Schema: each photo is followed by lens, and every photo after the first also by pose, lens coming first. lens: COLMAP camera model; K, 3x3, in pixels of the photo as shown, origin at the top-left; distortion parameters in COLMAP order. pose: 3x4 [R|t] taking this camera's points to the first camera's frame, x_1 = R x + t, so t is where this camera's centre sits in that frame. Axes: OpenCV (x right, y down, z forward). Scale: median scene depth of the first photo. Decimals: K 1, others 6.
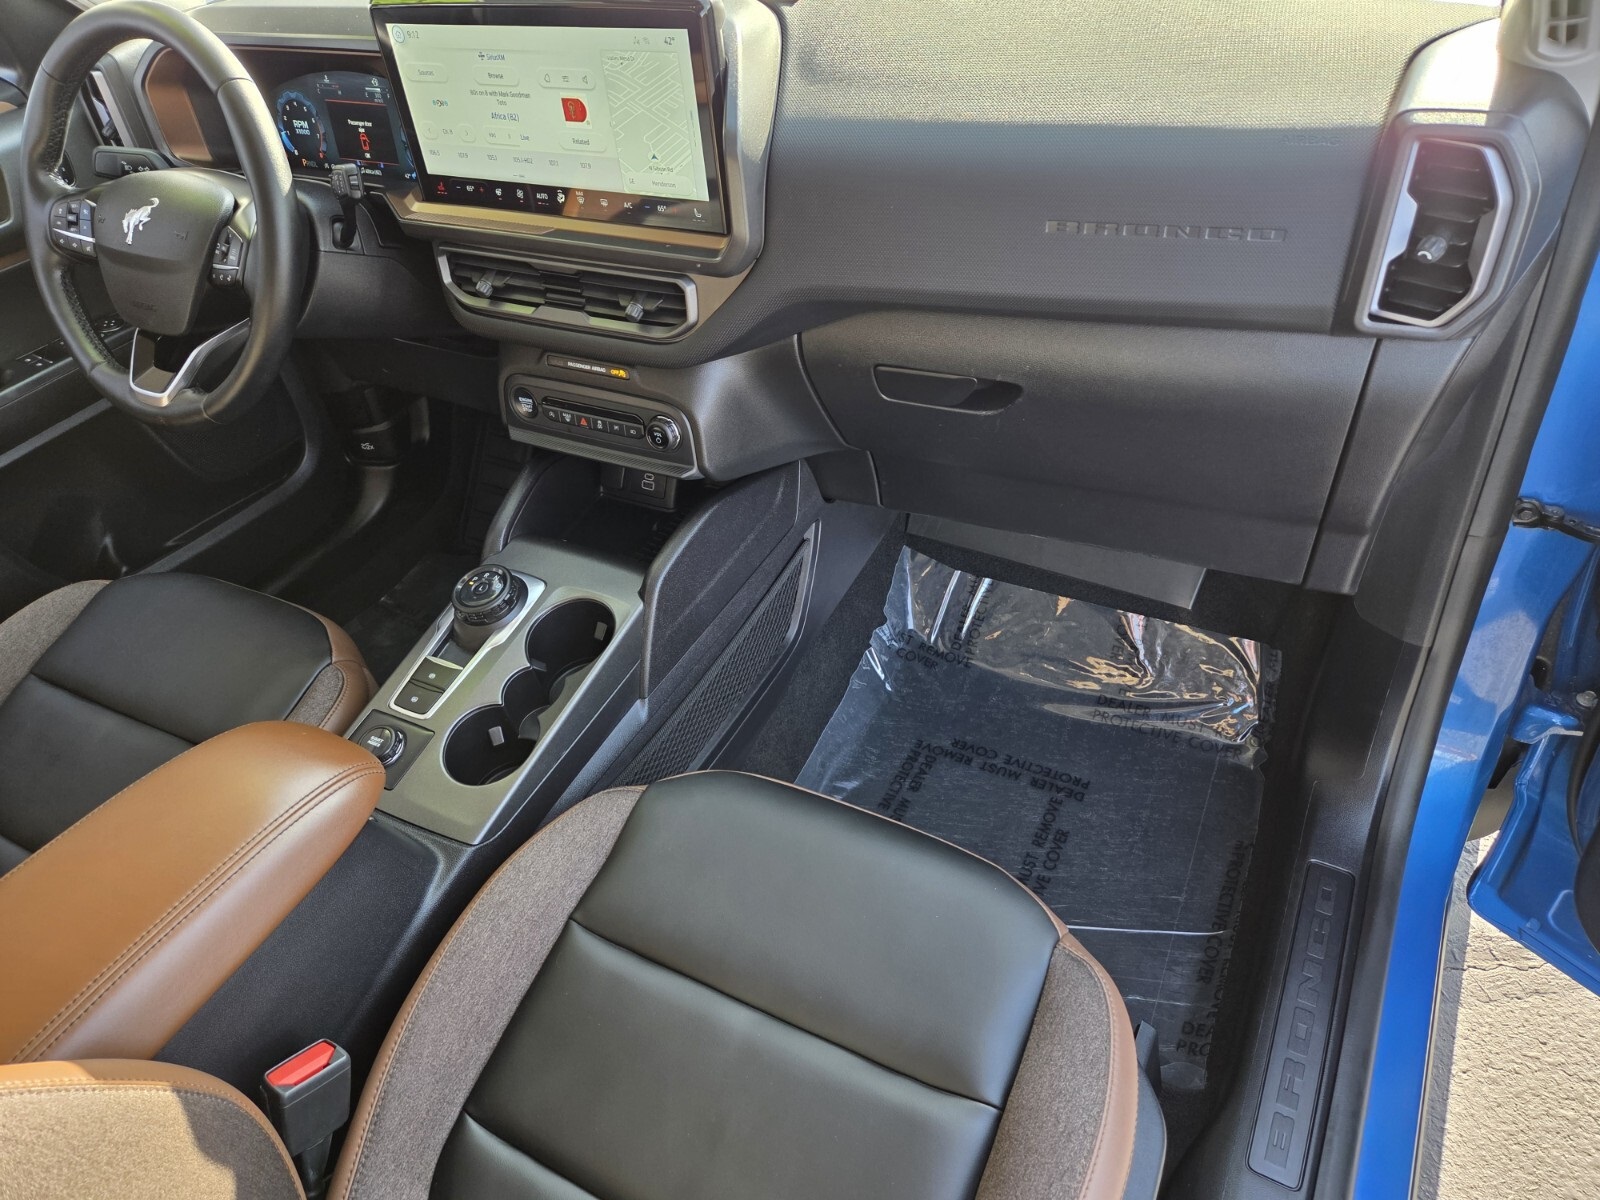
lens RADIAL K [[1068.4, 0, 800.0], [0, 1068.4, 600.0], [0, 0, 1]] dist [0.081306, -0.084968]
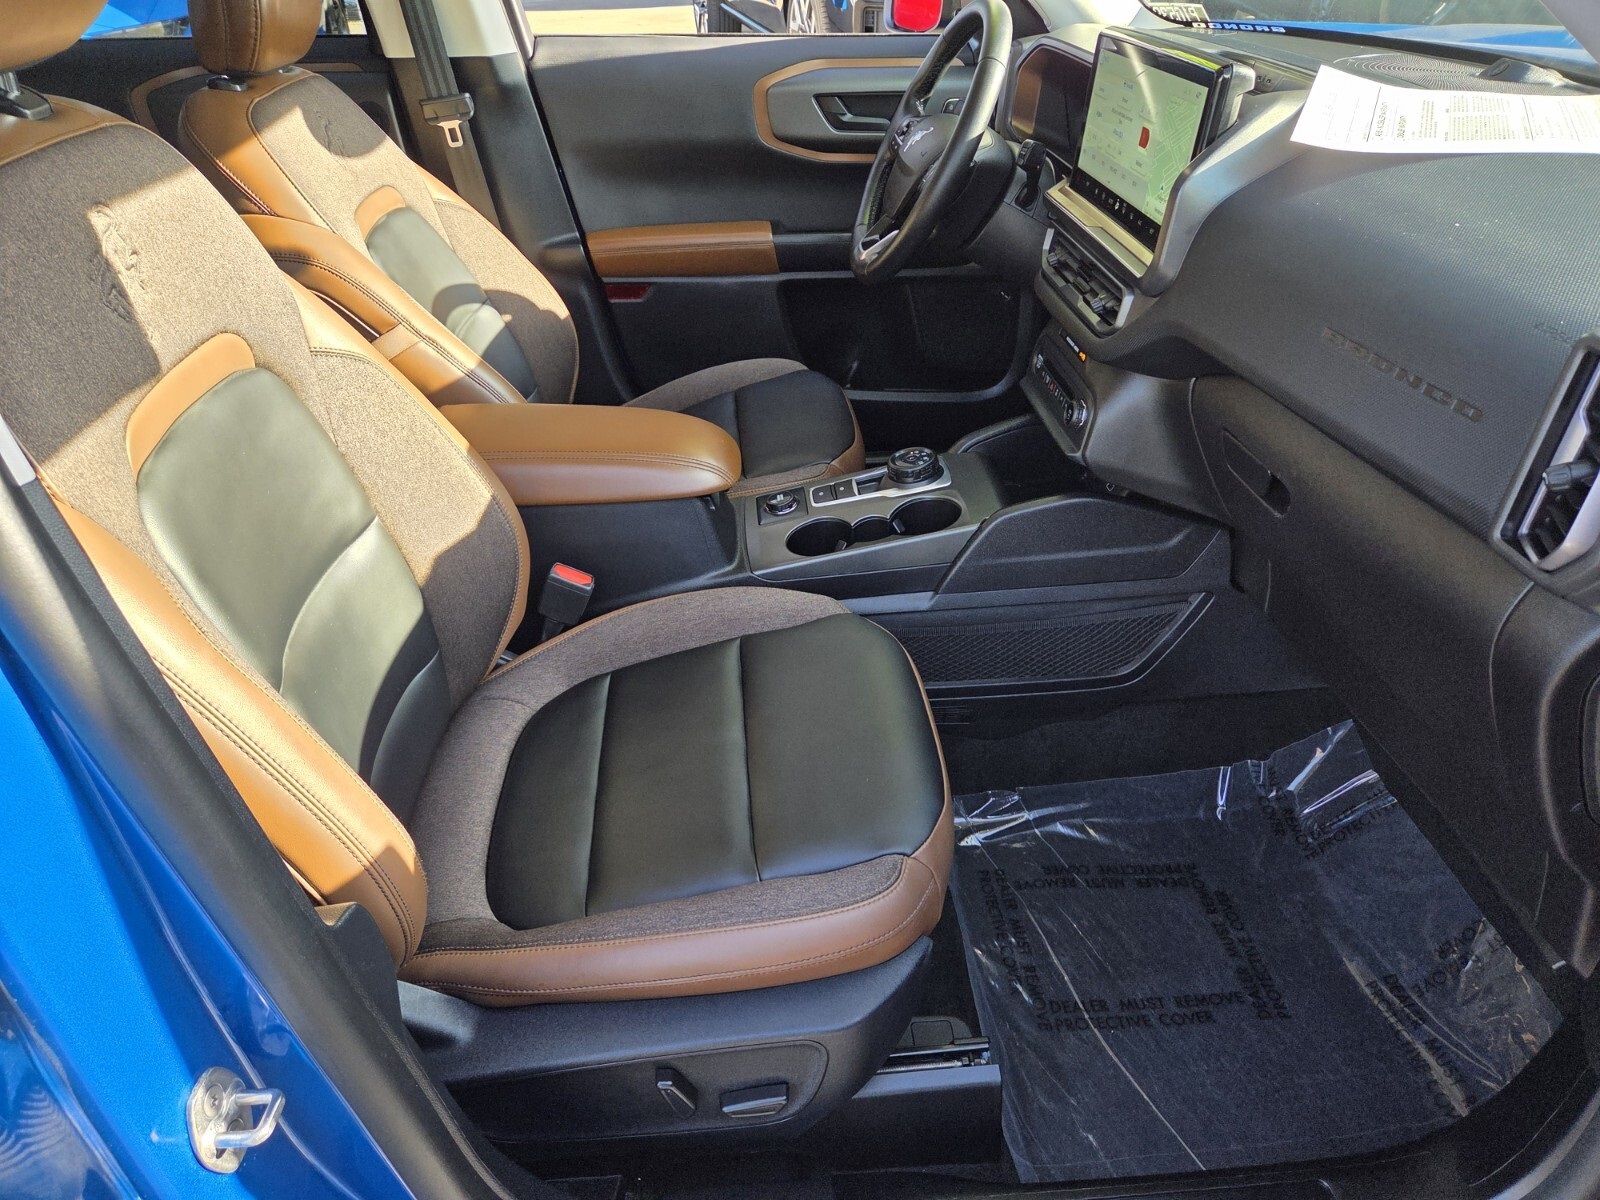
lens RADIAL K [[1068.4, 0, 800.0], [0, 1068.4, 600.0], [0, 0, 1]] dist [0.081306, -0.084968]
pose [[0.537500, 0.545924, -0.642698, 0.574558], [-0.590965, 0.787548, 0.174728, -0.022618], [0.601544, 0.285896, 0.745928, 0.001694]]
